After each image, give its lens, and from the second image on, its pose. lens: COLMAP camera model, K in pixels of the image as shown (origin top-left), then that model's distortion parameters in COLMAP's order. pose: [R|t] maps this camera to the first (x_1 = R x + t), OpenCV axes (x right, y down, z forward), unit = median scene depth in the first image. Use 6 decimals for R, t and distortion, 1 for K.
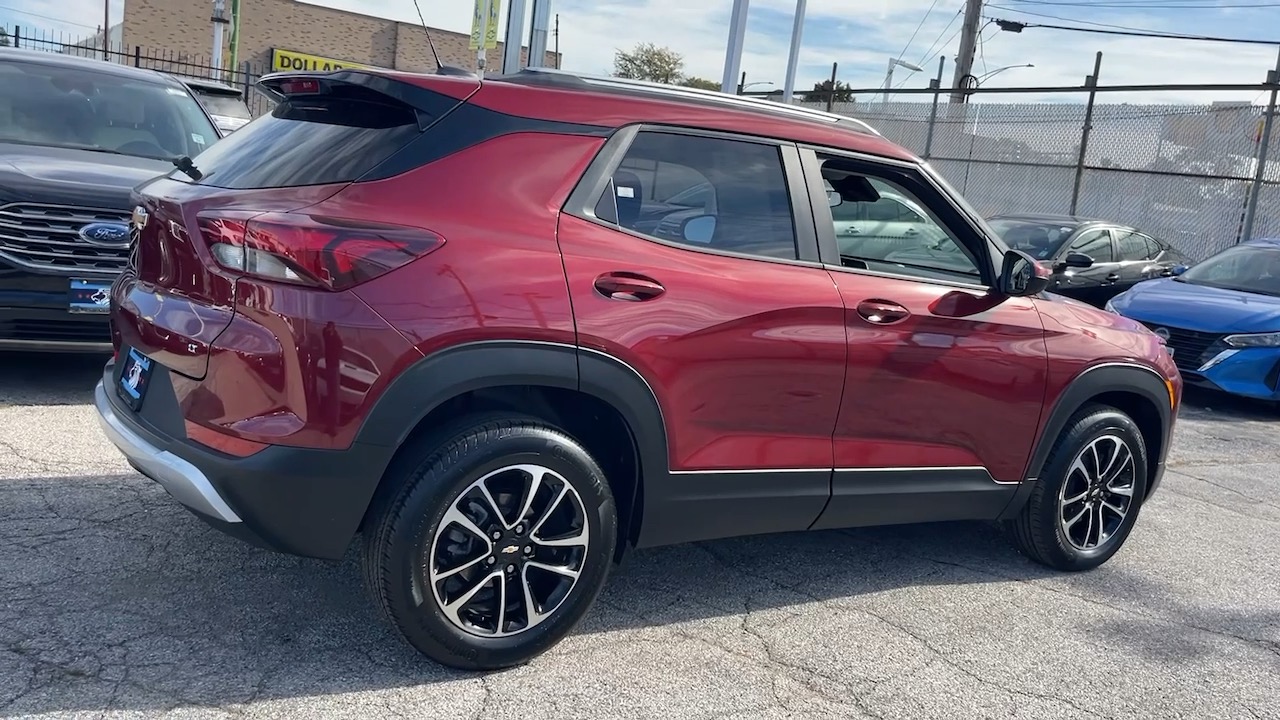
lens RADIAL K [[1094.2, 0, 640.5], [0, 1094.2, 360.6], [0, 0, 1]] dist [0.035322, -0.016903]
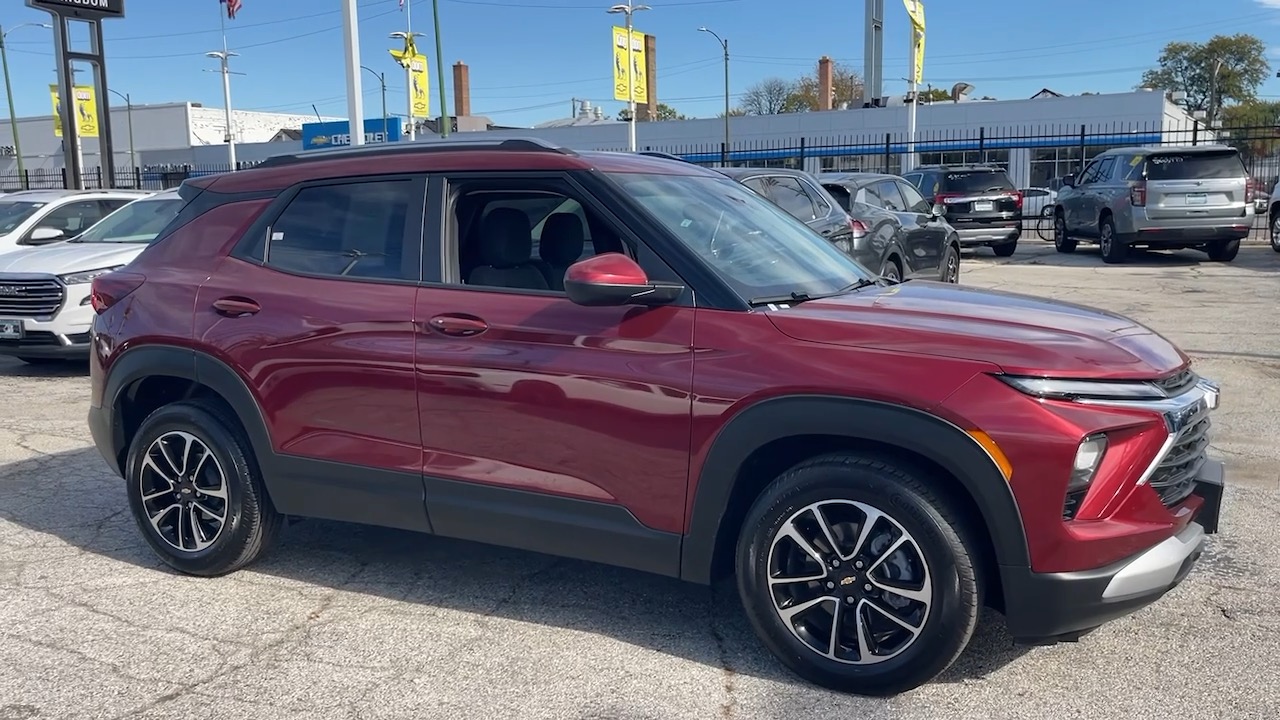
lens RADIAL K [[1094.2, 0, 640.6], [0, 1094.2, 364.6], [0, 0, 1]] dist [0.035322, -0.016903]
pose [[0.480091, 0.011383, -0.877145, 1.171562], [-0.043814, 0.998979, -0.011017, -0.001994], [0.876124, 0.043721, 0.480099, 0.679454]]
